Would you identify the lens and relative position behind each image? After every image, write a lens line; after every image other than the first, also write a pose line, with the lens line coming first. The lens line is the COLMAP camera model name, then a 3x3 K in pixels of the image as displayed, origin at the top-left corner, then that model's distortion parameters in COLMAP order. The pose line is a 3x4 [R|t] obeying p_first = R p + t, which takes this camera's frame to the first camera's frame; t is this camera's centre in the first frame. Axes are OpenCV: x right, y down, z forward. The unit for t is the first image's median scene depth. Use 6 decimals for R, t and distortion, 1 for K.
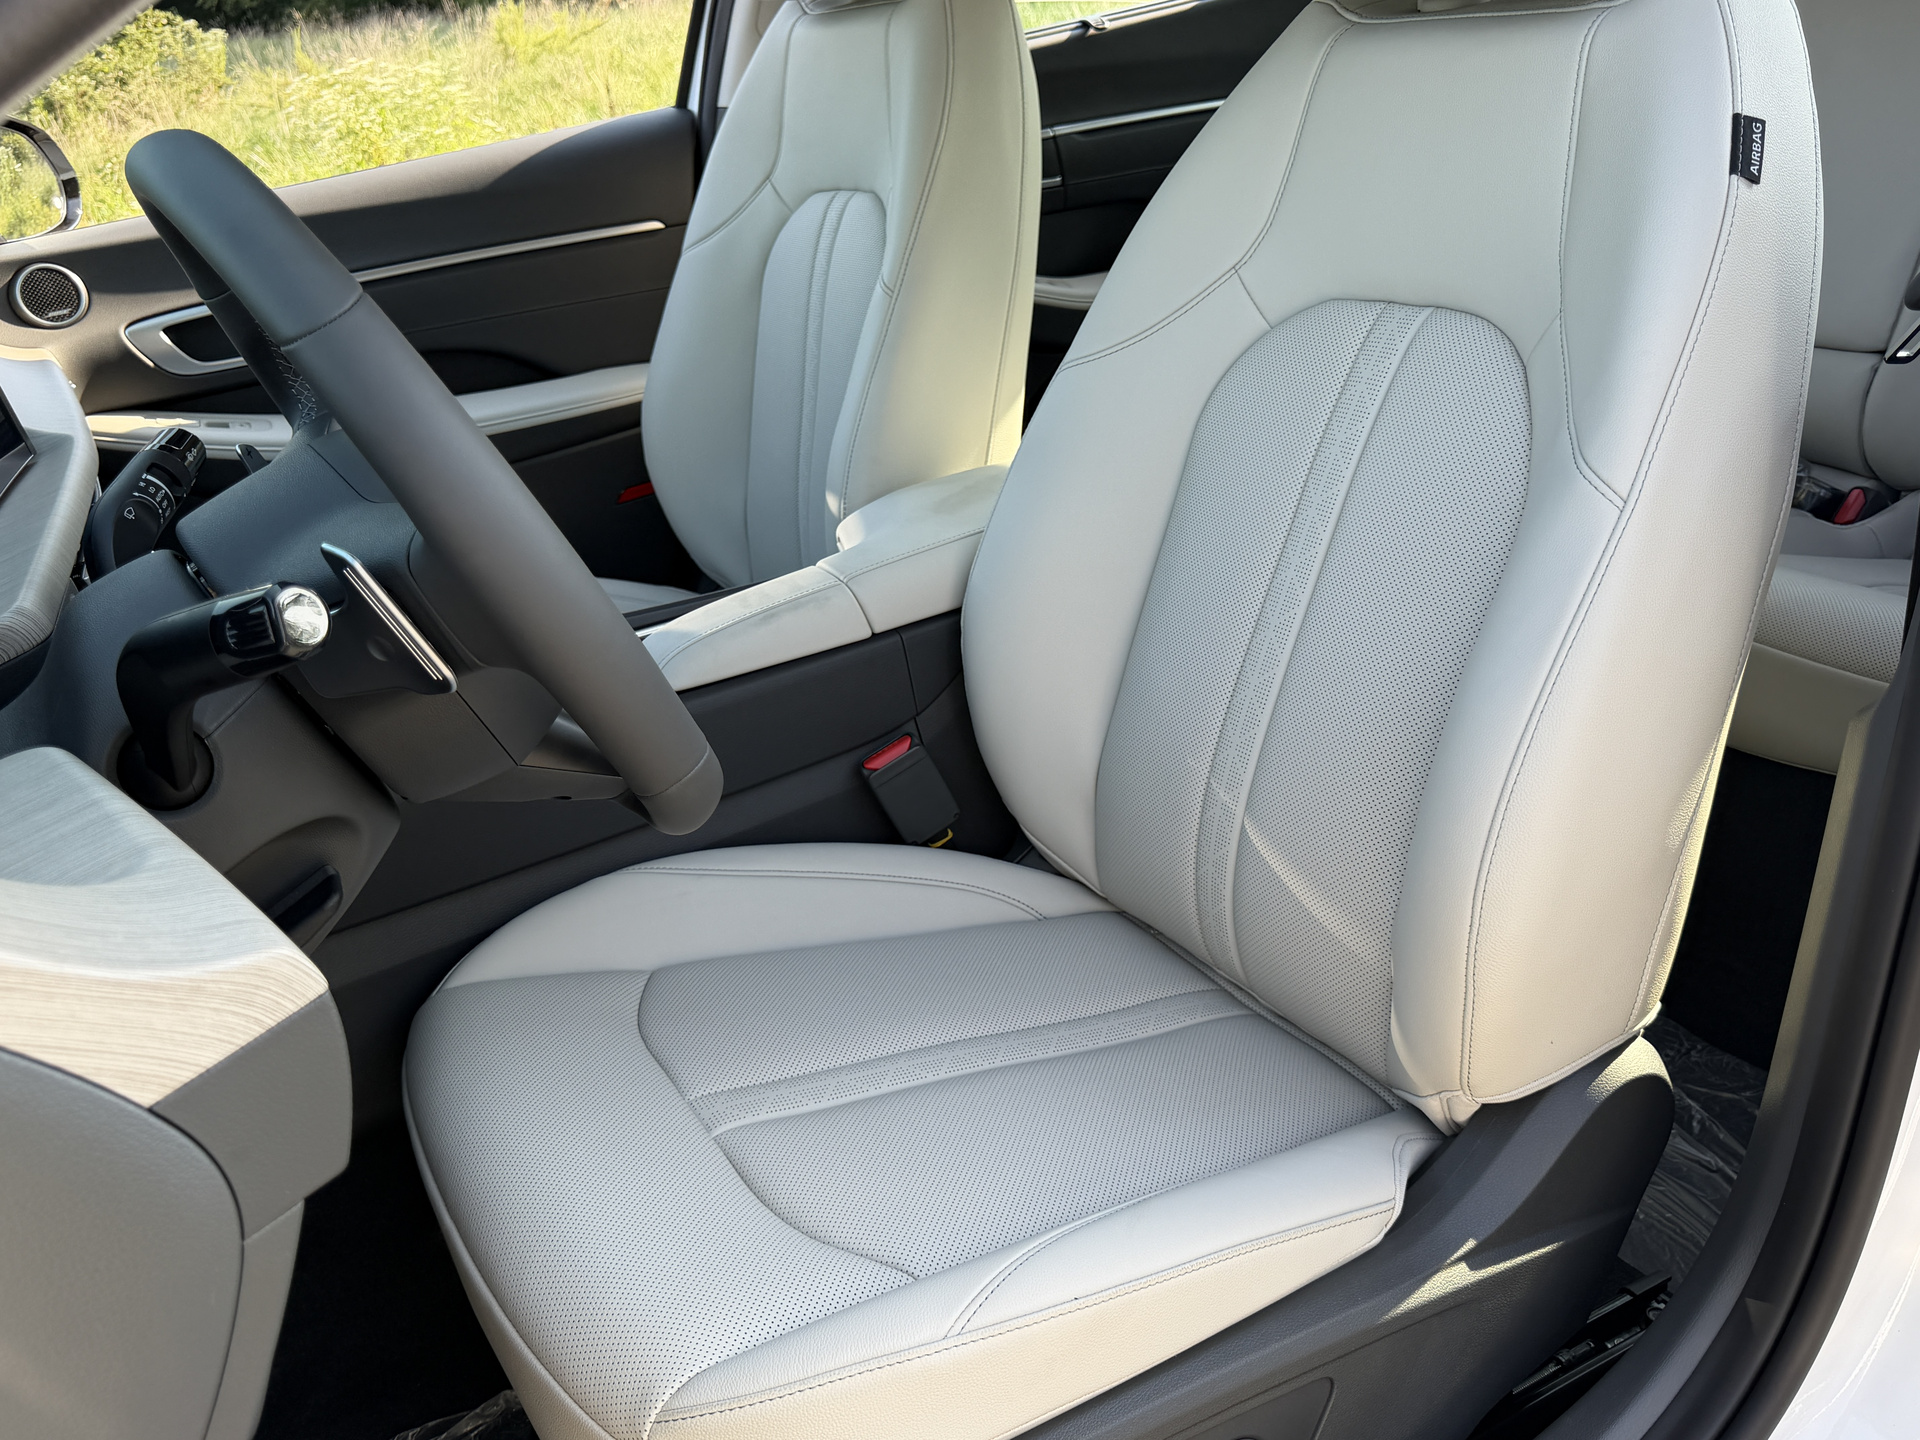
lens RADIAL K [[1612.5, 0, 960.0], [0, 1612.5, 720.0], [0, 0, 1]] dist [0.003500, 0.000295]
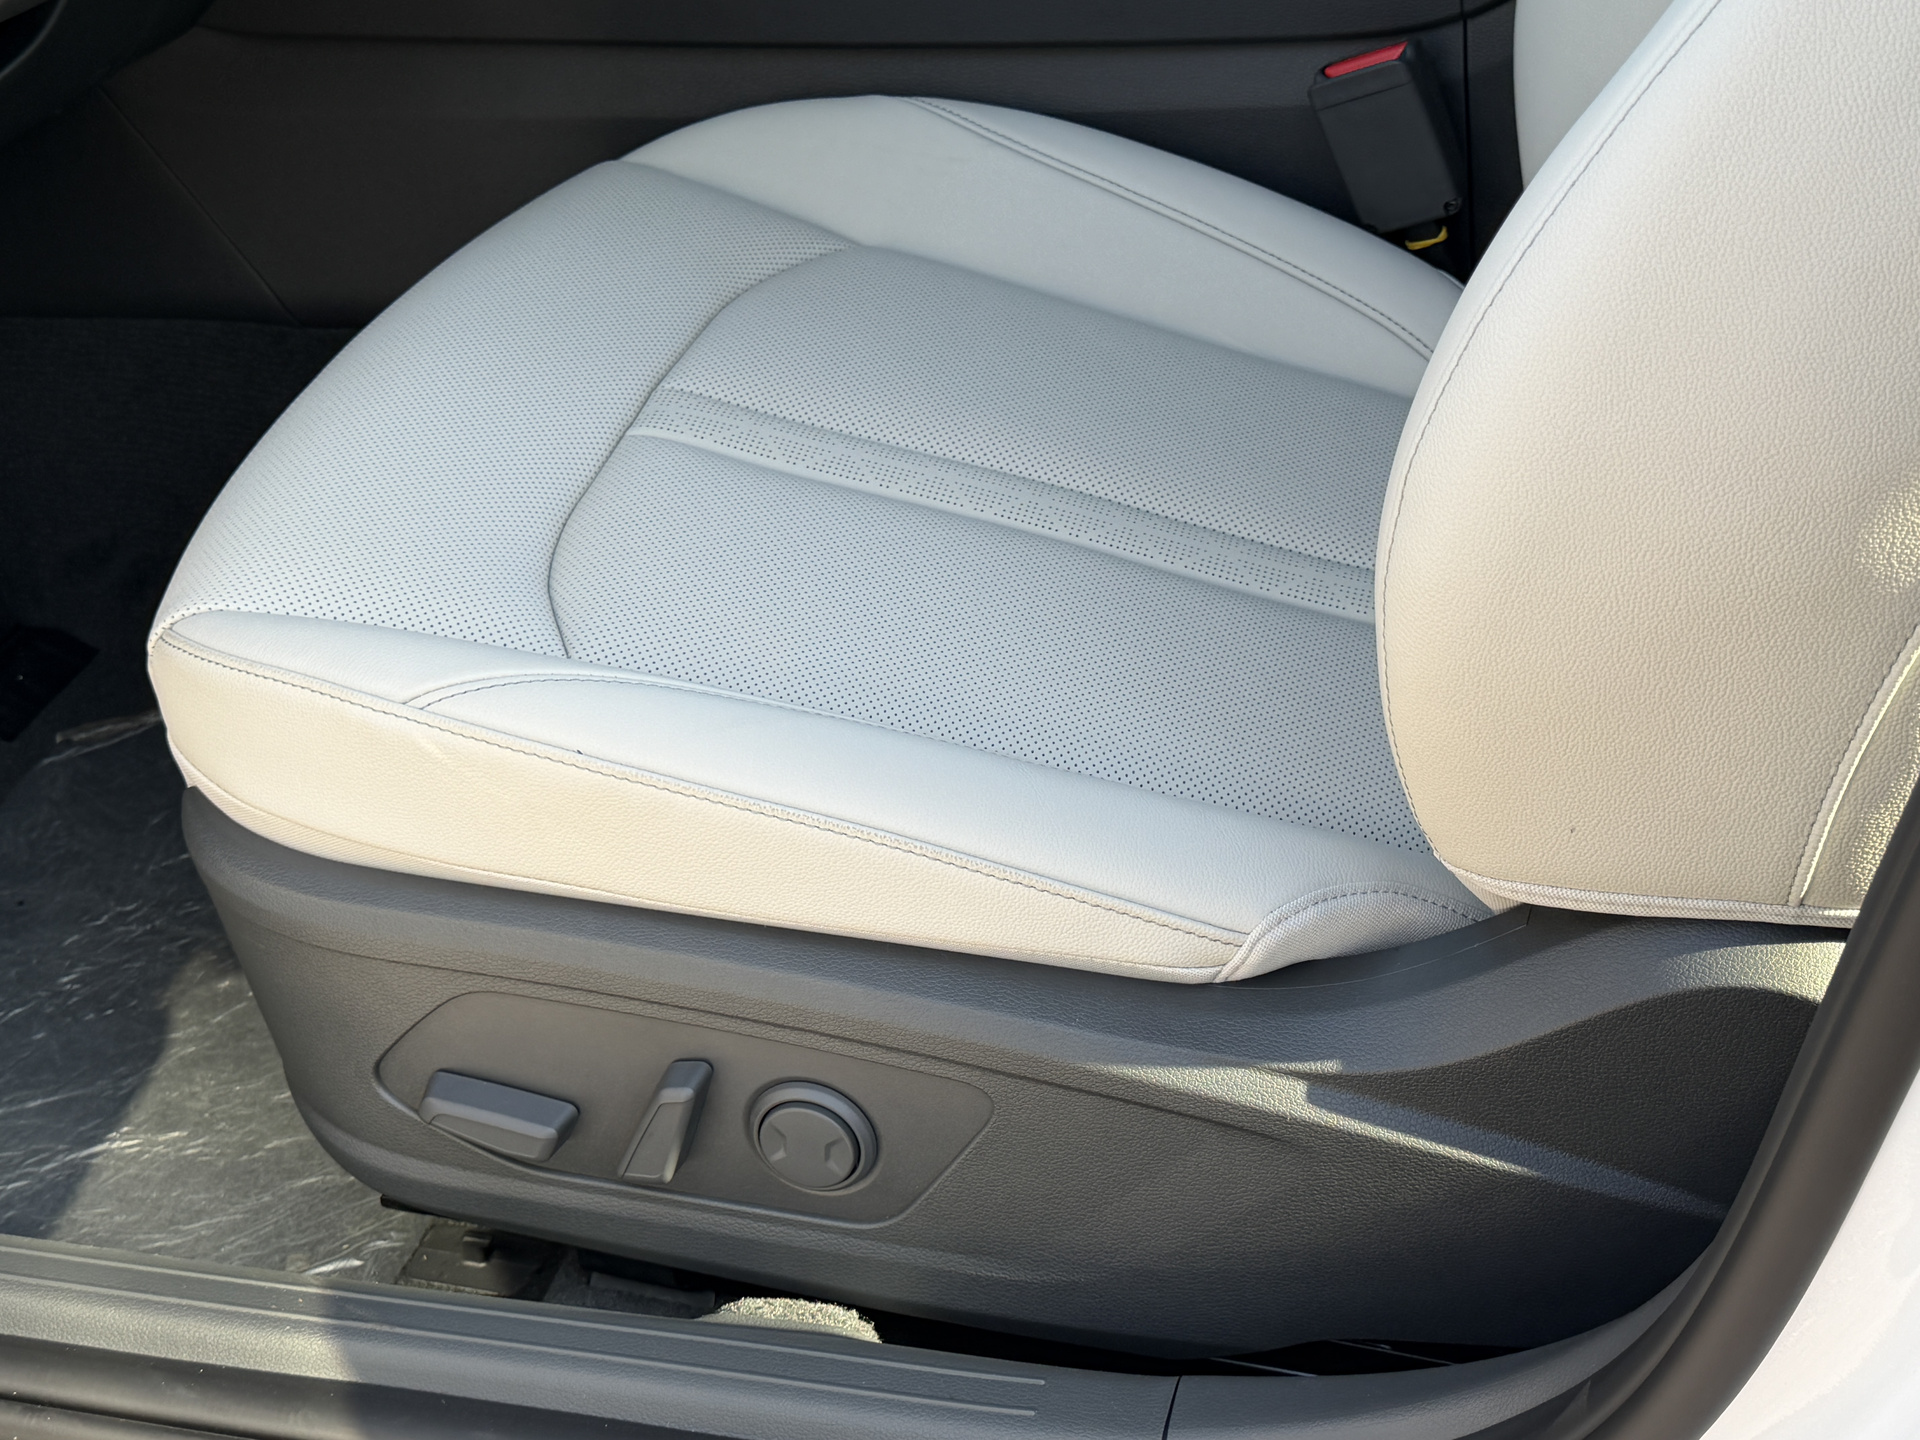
lens RADIAL K [[2492.1, 0, 959.7], [0, 2492.1, 720.1], [0, 0, 1]] dist [0.252829, 0.001717]
pose [[0.727610, 0.453228, -0.514944, 0.623484], [-0.287360, 0.882997, 0.371134, -0.101062], [0.622903, -0.122066, 0.772717, 0.185208]]
